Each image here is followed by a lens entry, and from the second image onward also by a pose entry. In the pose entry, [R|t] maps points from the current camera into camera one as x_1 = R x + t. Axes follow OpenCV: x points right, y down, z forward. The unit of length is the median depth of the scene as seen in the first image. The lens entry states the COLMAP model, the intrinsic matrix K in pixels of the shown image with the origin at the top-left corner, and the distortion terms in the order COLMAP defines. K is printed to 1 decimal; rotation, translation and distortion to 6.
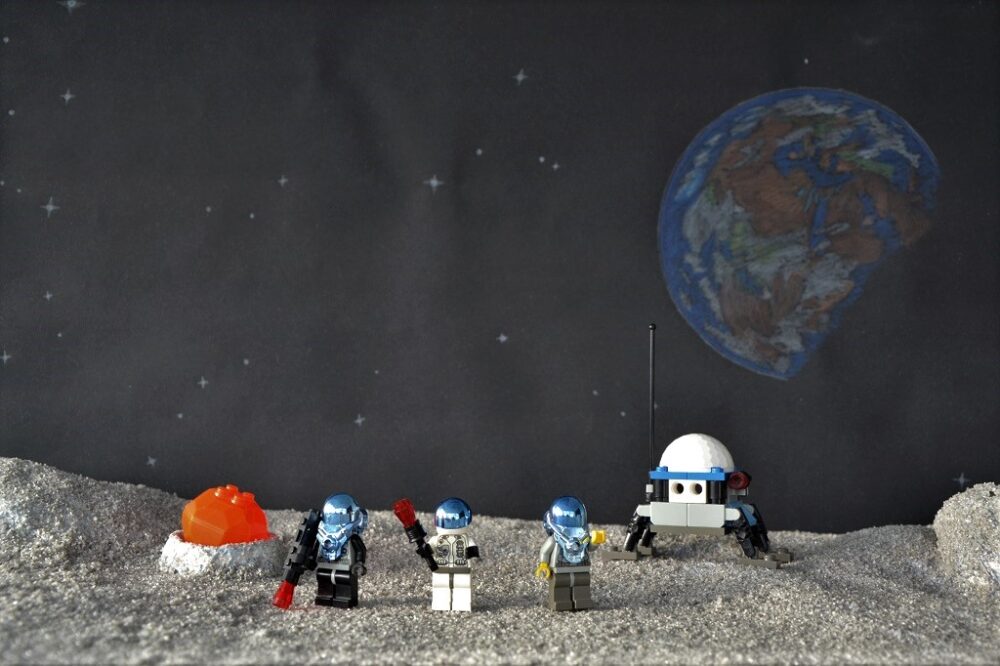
lens RADIAL K [[1927.2, 0, 503.4], [0, 1927.2, 330.1], [0, 0, 1]] dist [0.292917, 0.000000]
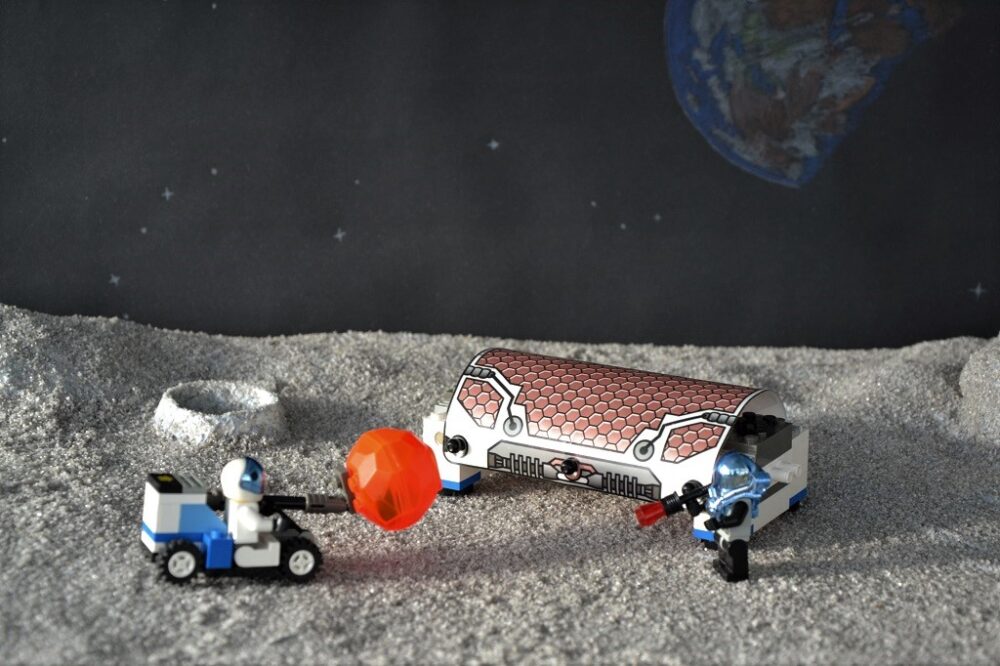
lens RADIAL K [[2306.5, 0, 496.4], [0, 2306.5, 326.0], [0, 0, 1]] dist [0.446922, 0.000000]
pose [[0.998061, -0.008948, 0.061598, -0.082856], [-0.004803, 0.975590, 0.219548, -0.187404], [-0.062059, -0.219418, 0.973655, -0.113207]]
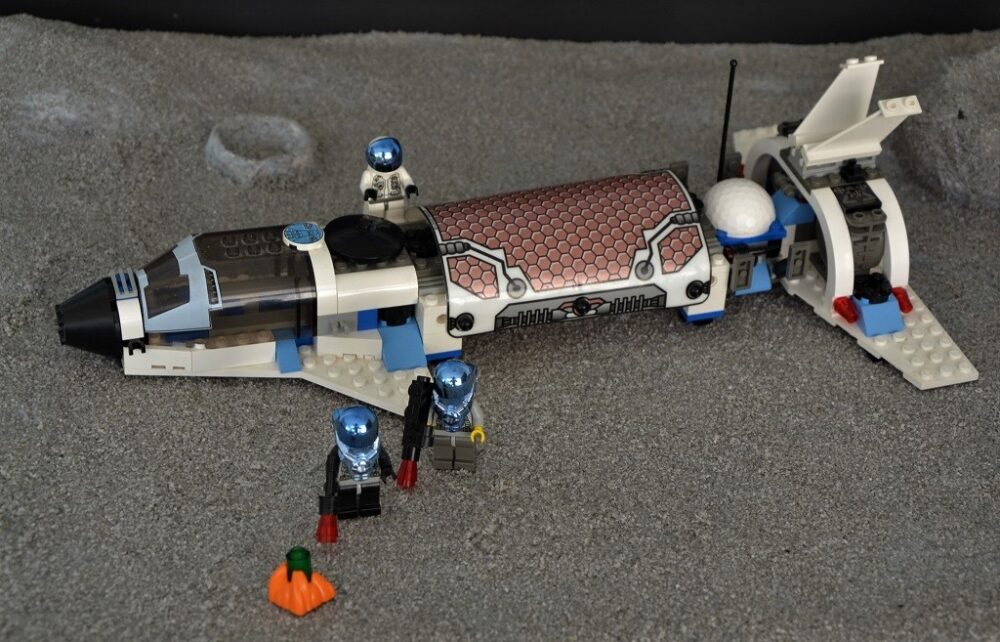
lens RADIAL K [[1824.2, 0, 504.0], [0, 1824.2, 327.8], [0, 0, 1]] dist [0.245597, 0.000000]
pose [[0.998091, -0.019934, 0.058462, -0.073594], [-0.014795, 0.841784, 0.539611, -0.381857], [-0.059969, -0.539446, 0.839882, 0.068035]]
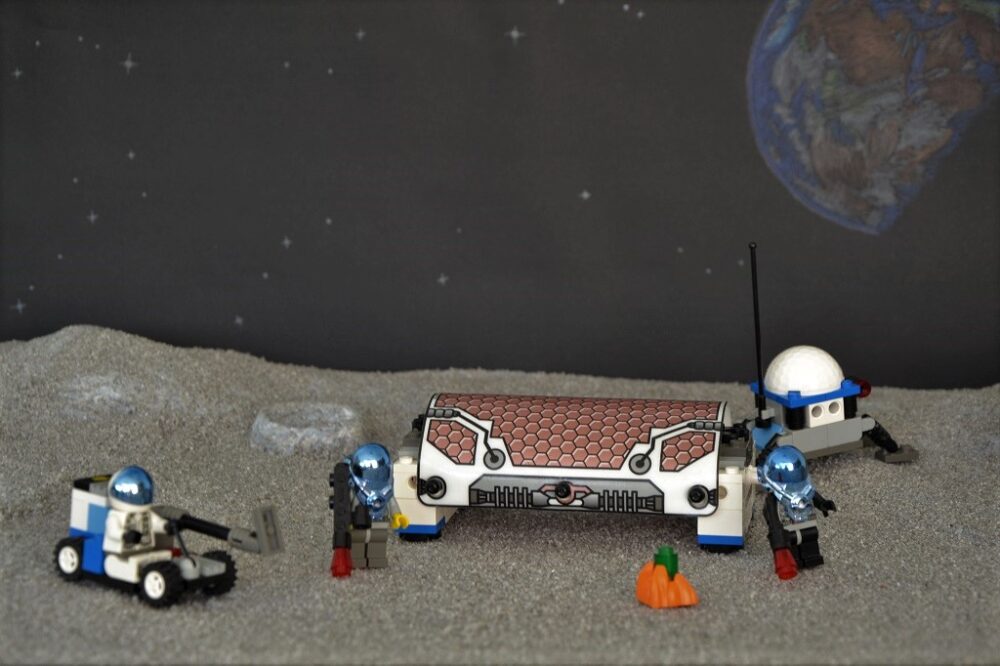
lens RADIAL K [[2148.7, 0, 497.7], [0, 2148.7, 331.2], [0, 0, 1]] dist [0.397765, 0.000000]
pose [[0.998001, -0.004614, -0.063023, 0.029032], [0.014005, 0.988679, 0.149389, -0.112285], [0.061620, -0.149973, 0.986768, -0.120955]]
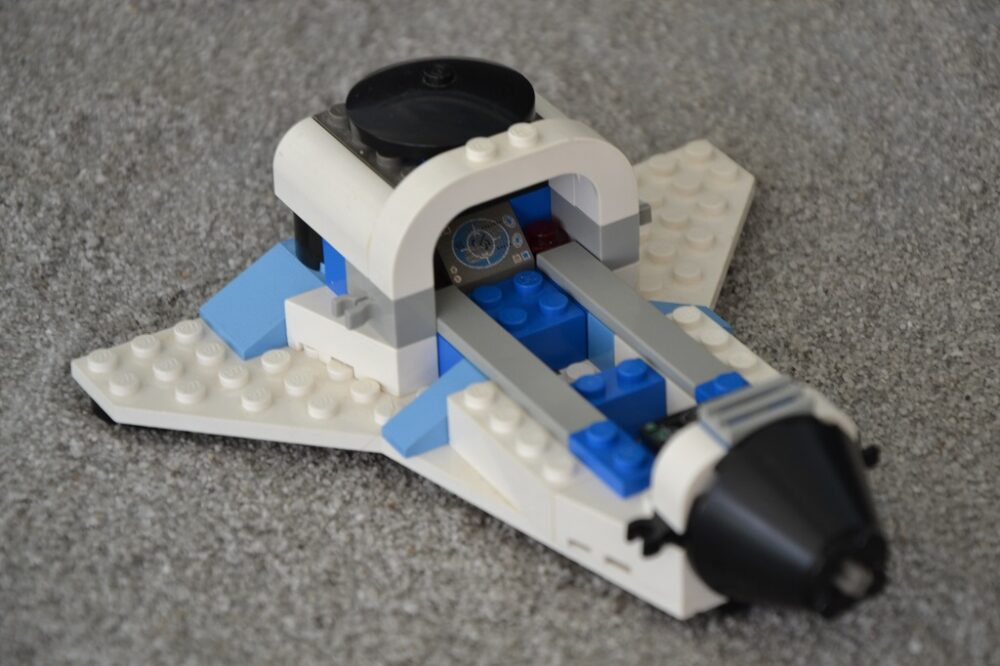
lens RADIAL K [[3818.5, 0, 502.4], [0, 3818.5, 315.2], [0, 0, 1]] dist [0.970250, 0.000000]
pose [[0.953913, 0.124515, -0.273031, 0.213795], [0.043722, 0.842472, 0.536963, -0.321227], [0.296881, -0.524154, 0.798201, 0.230338]]
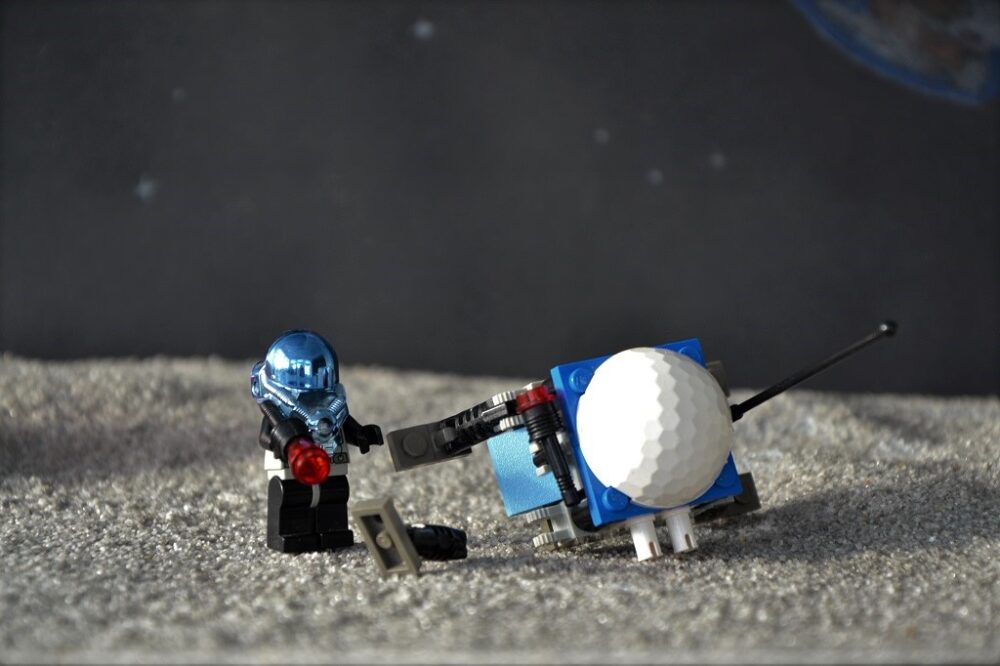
lens RADIAL K [[3818.5, 0, 500.5], [0, 3818.5, 334.2], [0, 0, 1]] dist [0.970250, 0.000000]
pose [[0.998575, 0.001455, -0.053342, 0.091489], [0.002353, 0.997455, 0.071259, 0.015582], [0.053310, -0.071283, 0.996030, -0.027817]]
